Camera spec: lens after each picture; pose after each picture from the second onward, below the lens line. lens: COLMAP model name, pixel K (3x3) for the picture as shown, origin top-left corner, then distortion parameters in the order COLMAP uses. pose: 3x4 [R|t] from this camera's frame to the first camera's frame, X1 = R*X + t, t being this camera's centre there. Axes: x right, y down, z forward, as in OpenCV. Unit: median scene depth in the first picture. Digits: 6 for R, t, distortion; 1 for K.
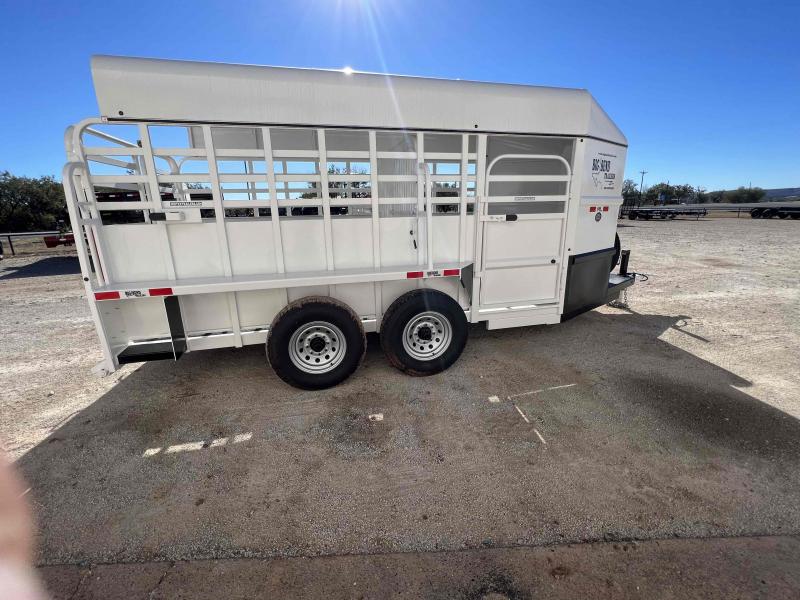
lens RADIAL K [[342.3, 0, 403.1], [0, 342.3, 299.4], [0, 0, 1]] dist [-0.001968, -0.000405]
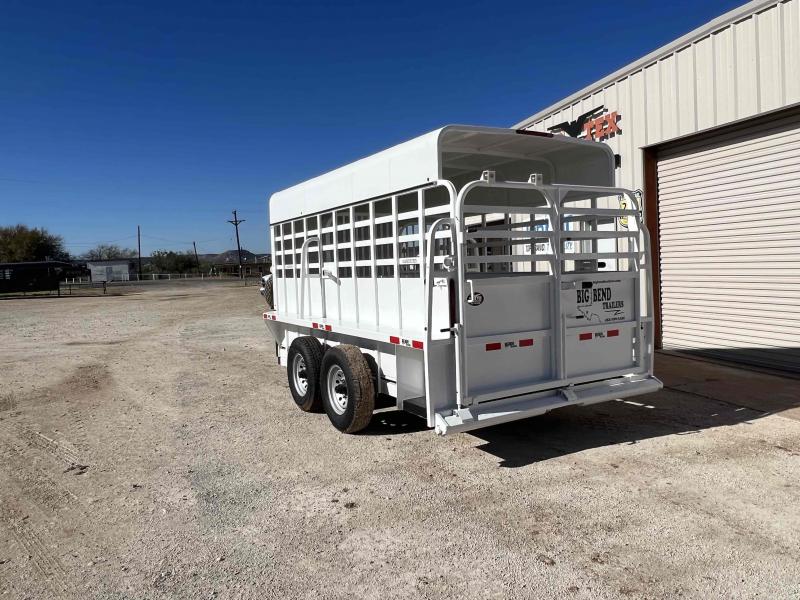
lens RADIAL K [[569.2, 0, 388.3], [0, 569.2, 269.7], [0, 0, 1]] dist [0.000435, 0.001661]
pose [[-0.243067, 0.019251, 0.969819, -2.160394], [0.288475, 0.956001, 0.053324, -0.469942], [-0.926121, 0.292730, -0.237926, 1.852490]]
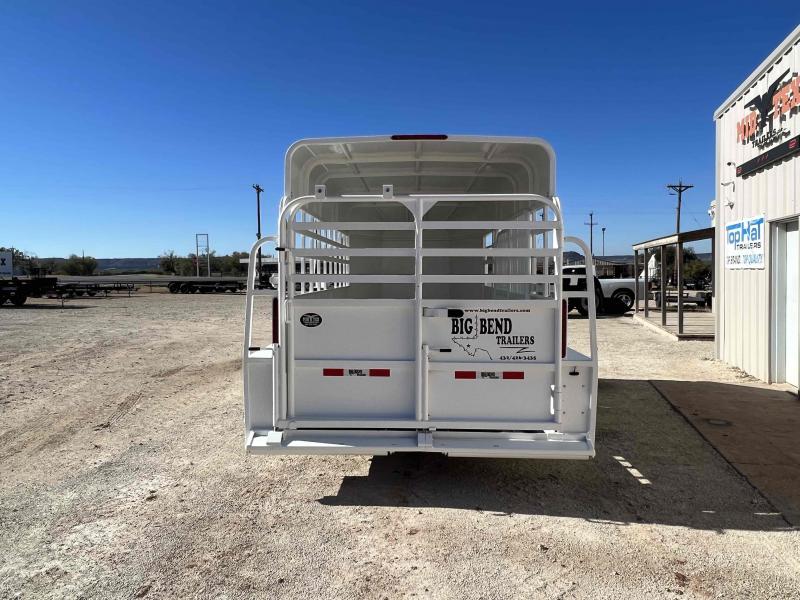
lens RADIAL K [[562.9, 0, 393.0], [0, 562.9, 281.2], [0, 0, 1]] dist [-0.000127, -0.004670]
pose [[0.293797, 0.004150, 0.955859, -2.053964], [0.242952, 0.966826, -0.078873, -0.202886], [-0.924477, 0.255401, 0.283043, 0.775267]]
